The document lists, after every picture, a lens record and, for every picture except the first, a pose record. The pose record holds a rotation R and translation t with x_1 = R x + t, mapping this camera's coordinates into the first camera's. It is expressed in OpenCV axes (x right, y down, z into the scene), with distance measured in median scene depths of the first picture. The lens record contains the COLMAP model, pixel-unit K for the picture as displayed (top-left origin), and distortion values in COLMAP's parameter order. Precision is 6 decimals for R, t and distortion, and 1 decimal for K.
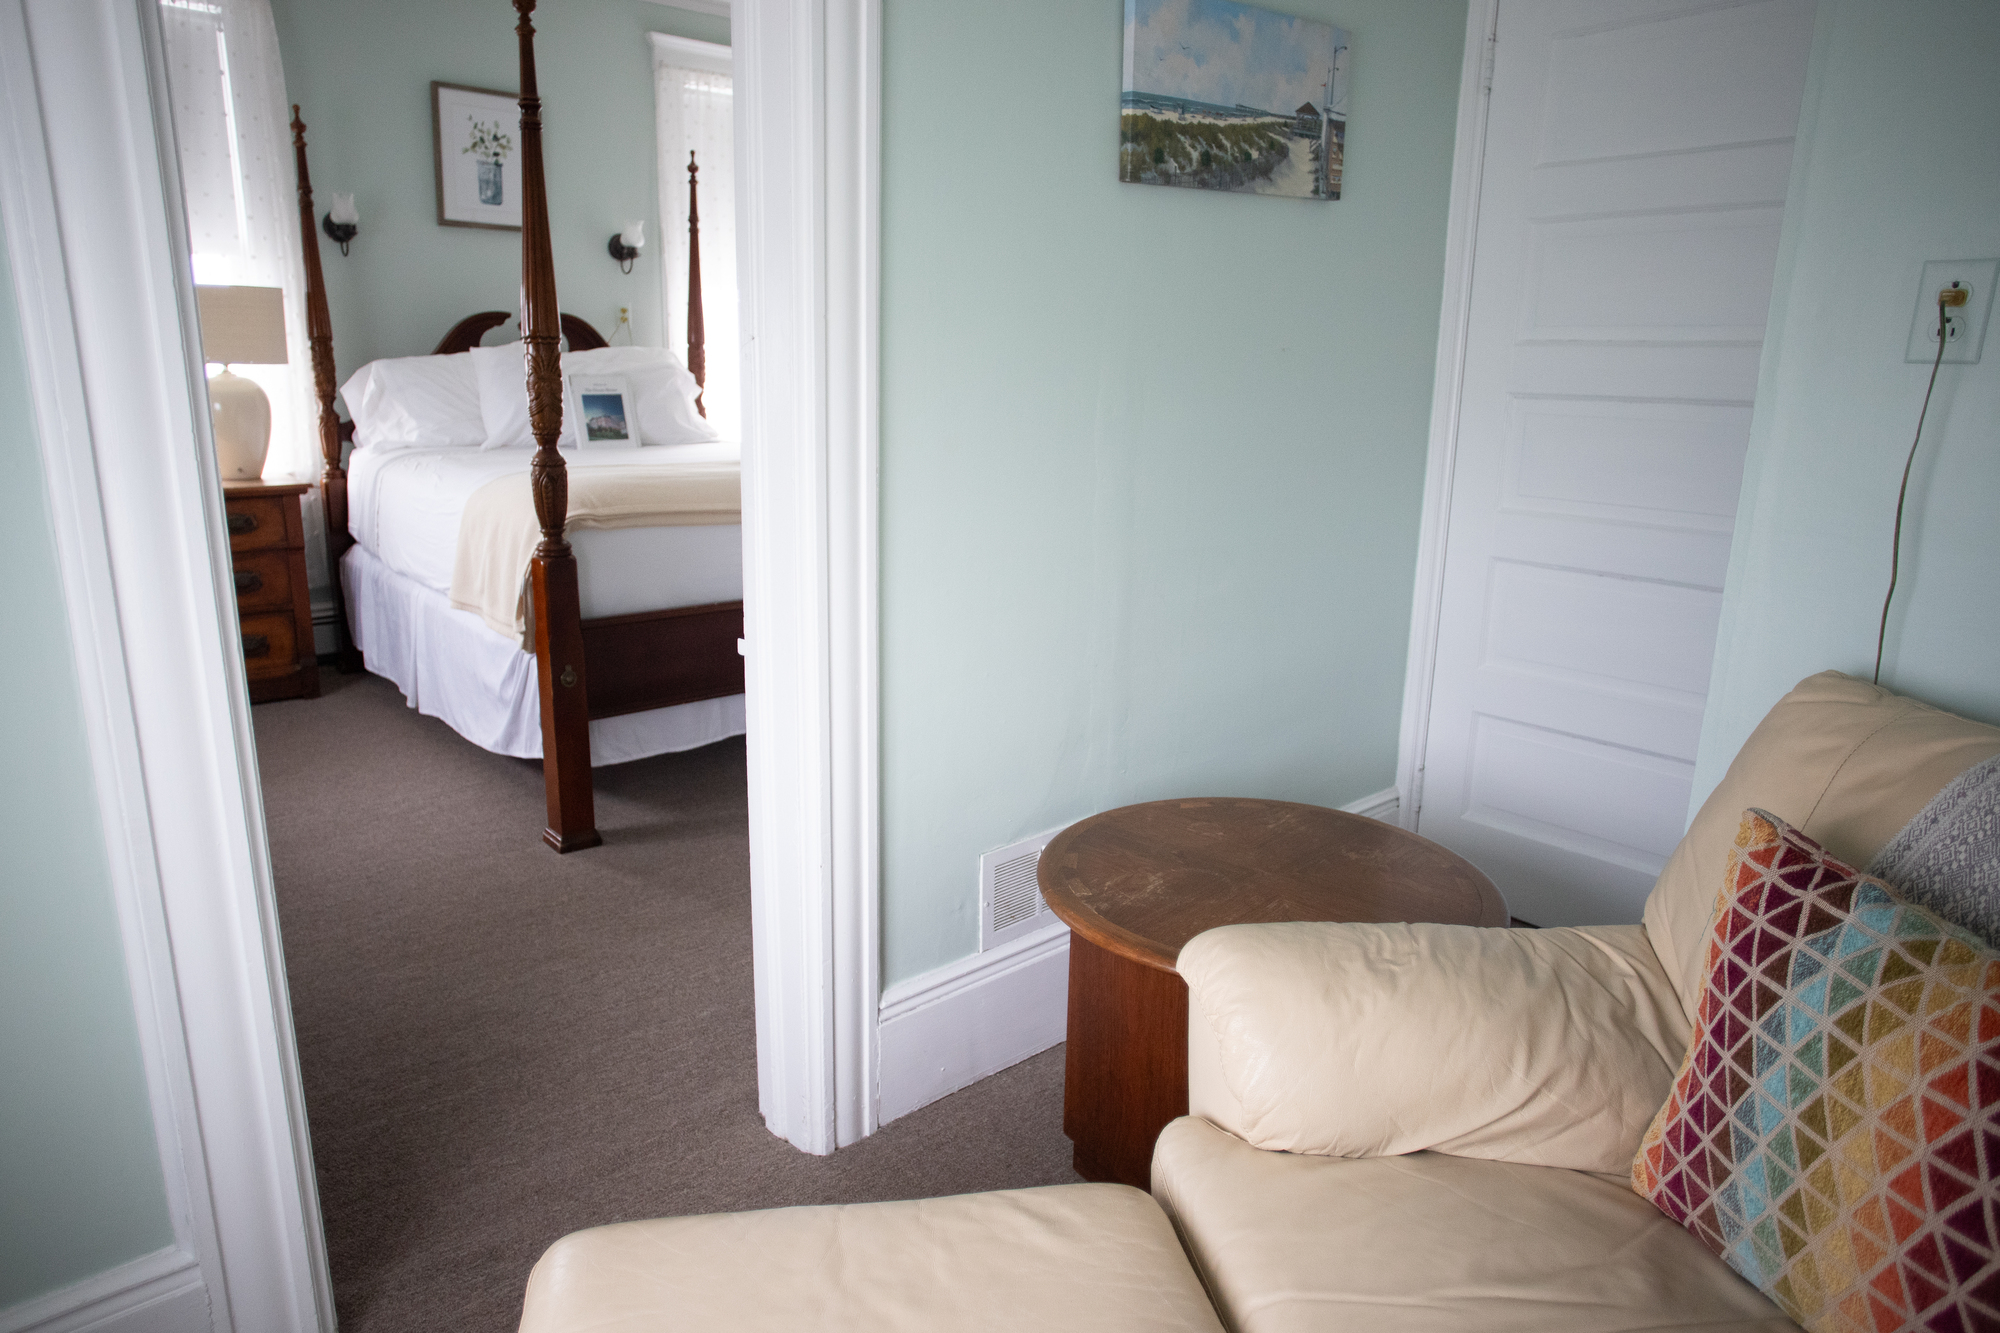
lens RADIAL K [[1164.4, 0, 1006.9], [0, 1164.4, 659.3], [0, 0, 1]] dist [-0.003177, 0.000430]
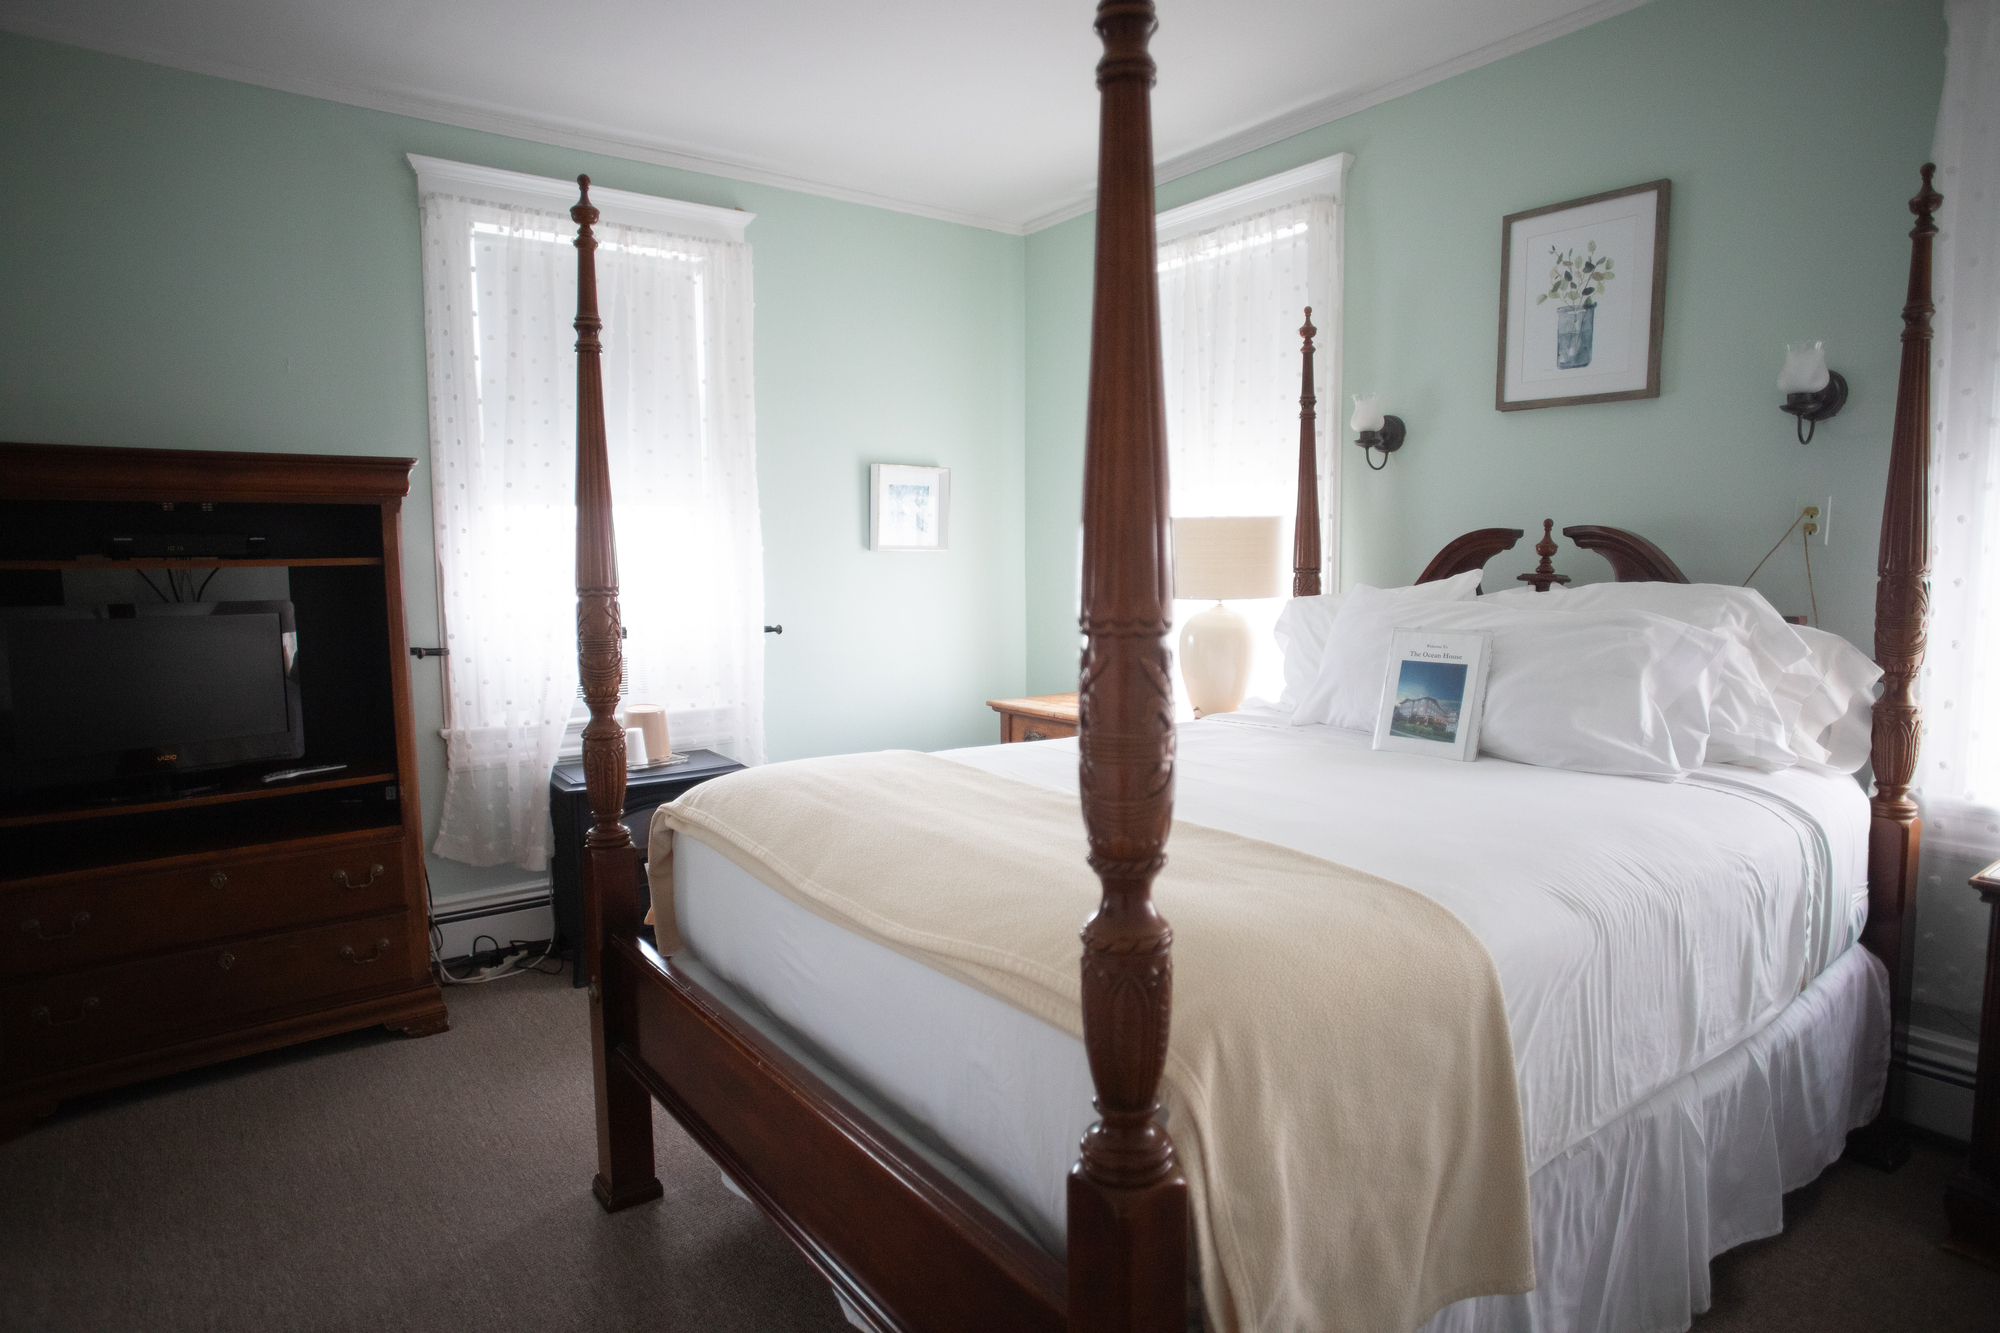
lens RADIAL K [[1164.2, 0, 1001.4], [0, 1164.2, 673.2], [0, 0, 1]] dist [-0.055689, -0.000247]
pose [[-0.090454, 0.086526, -0.992135, 0.239337], [-0.242266, 0.964381, 0.106193, -0.220429], [0.965984, 0.249966, -0.066270, 0.789593]]
